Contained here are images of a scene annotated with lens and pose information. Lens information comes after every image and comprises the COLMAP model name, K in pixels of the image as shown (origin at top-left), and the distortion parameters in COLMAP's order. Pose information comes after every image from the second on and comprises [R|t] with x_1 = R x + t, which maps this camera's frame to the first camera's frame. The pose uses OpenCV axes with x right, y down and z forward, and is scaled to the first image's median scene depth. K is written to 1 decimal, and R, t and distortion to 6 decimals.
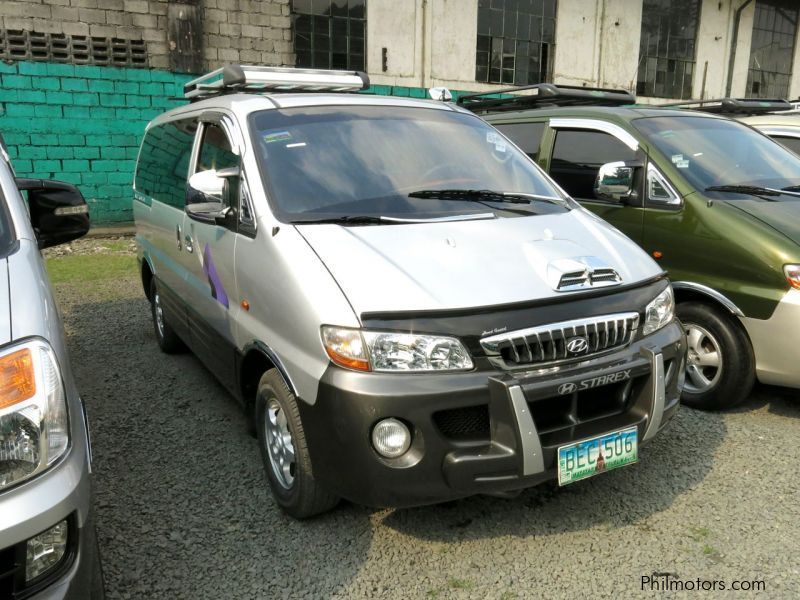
lens RADIAL K [[675.2, 0, 400.3], [0, 675.2, 299.3], [0, 0, 1]] dist [-0.006841, 0.005371]
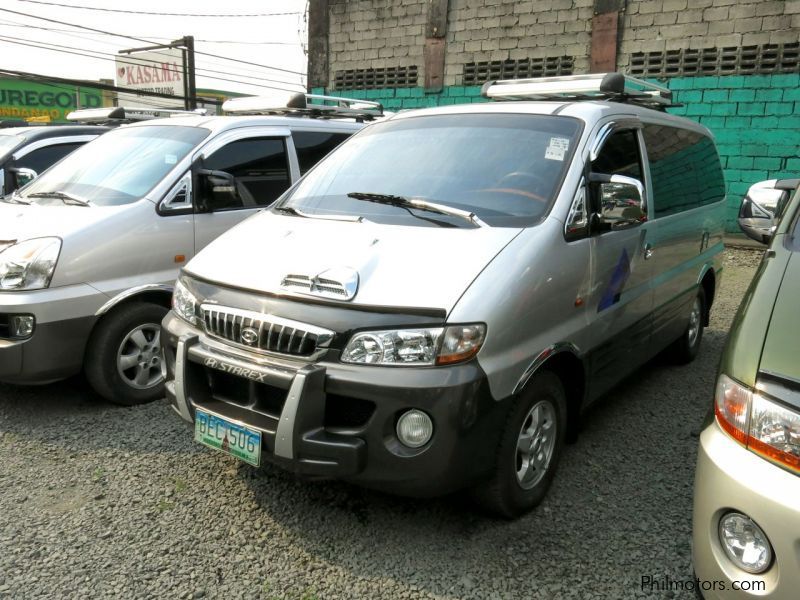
lens RADIAL K [[675.2, 0, 403.0], [0, 675.2, 298.3], [0, 0, 1]] dist [-0.006841, 0.005371]
pose [[0.405703, 0.199570, -0.891951, 0.891971], [-0.214095, 0.969471, 0.119534, -0.116221], [0.888576, 0.142467, 0.436045, 0.503413]]
